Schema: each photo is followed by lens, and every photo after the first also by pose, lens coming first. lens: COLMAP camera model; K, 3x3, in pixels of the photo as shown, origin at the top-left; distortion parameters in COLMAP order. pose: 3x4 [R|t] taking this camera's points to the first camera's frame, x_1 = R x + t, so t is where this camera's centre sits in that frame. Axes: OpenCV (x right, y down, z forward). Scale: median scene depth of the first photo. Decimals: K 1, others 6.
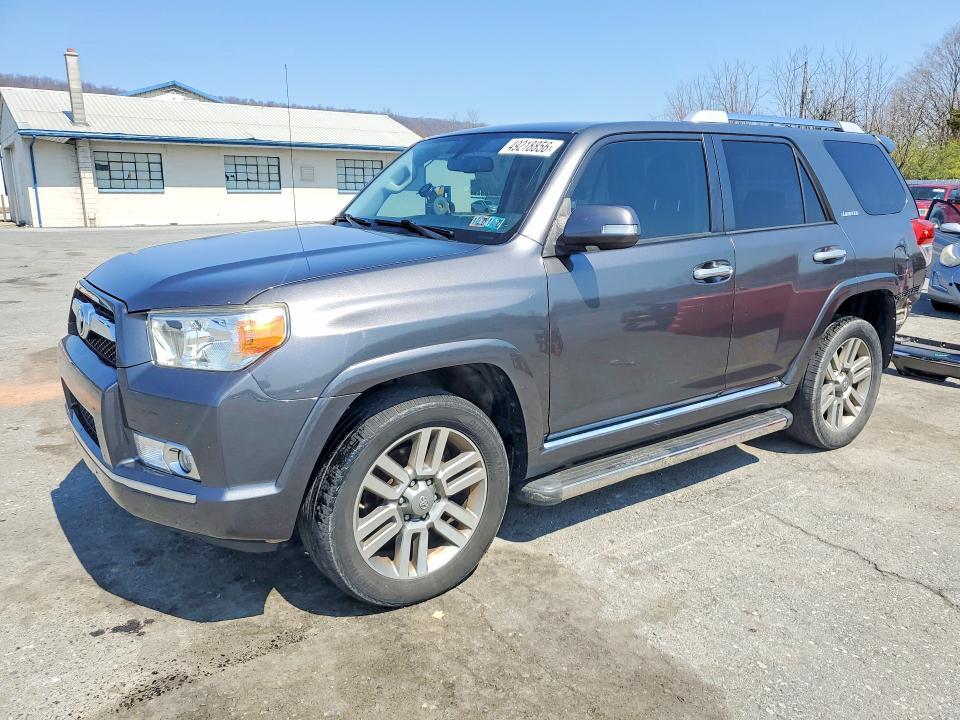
lens RADIAL K [[779.3, 0, 480.0], [0, 779.3, 360.0], [0, 0, 1]] dist [0.026553, 0.007702]
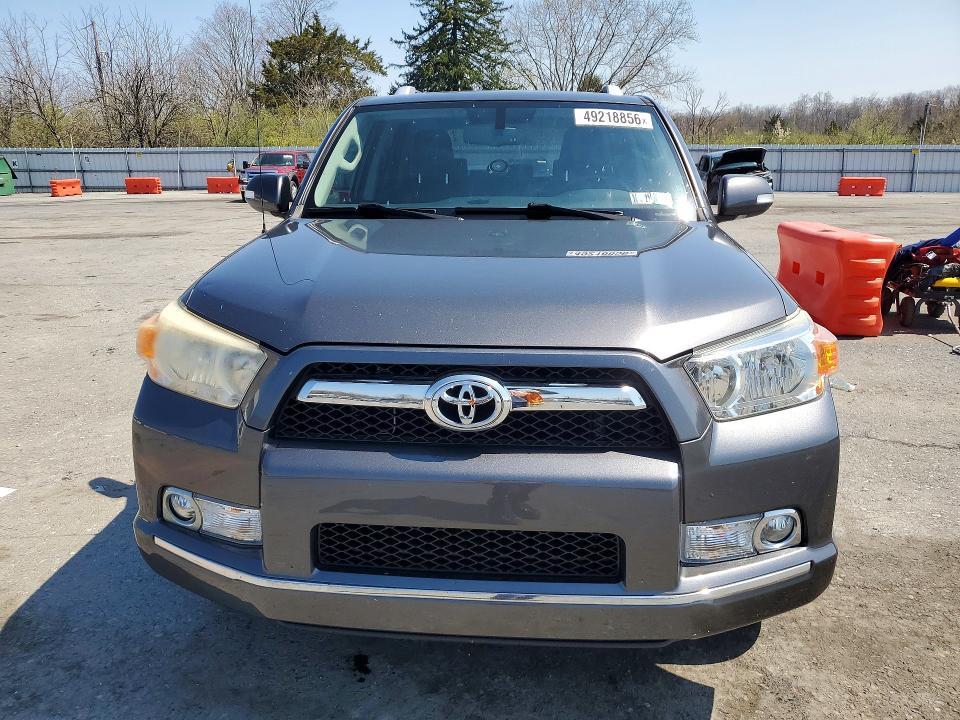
lens RADIAL K [[779.3, 0, 480.0], [0, 779.3, 360.0], [0, 0, 1]] dist [0.026553, 0.007702]
pose [[0.635365, -0.222115, 0.739579, -0.802307], [0.193324, 0.972994, 0.126133, -0.136708], [-0.747621, 0.062838, 0.661146, 0.509088]]
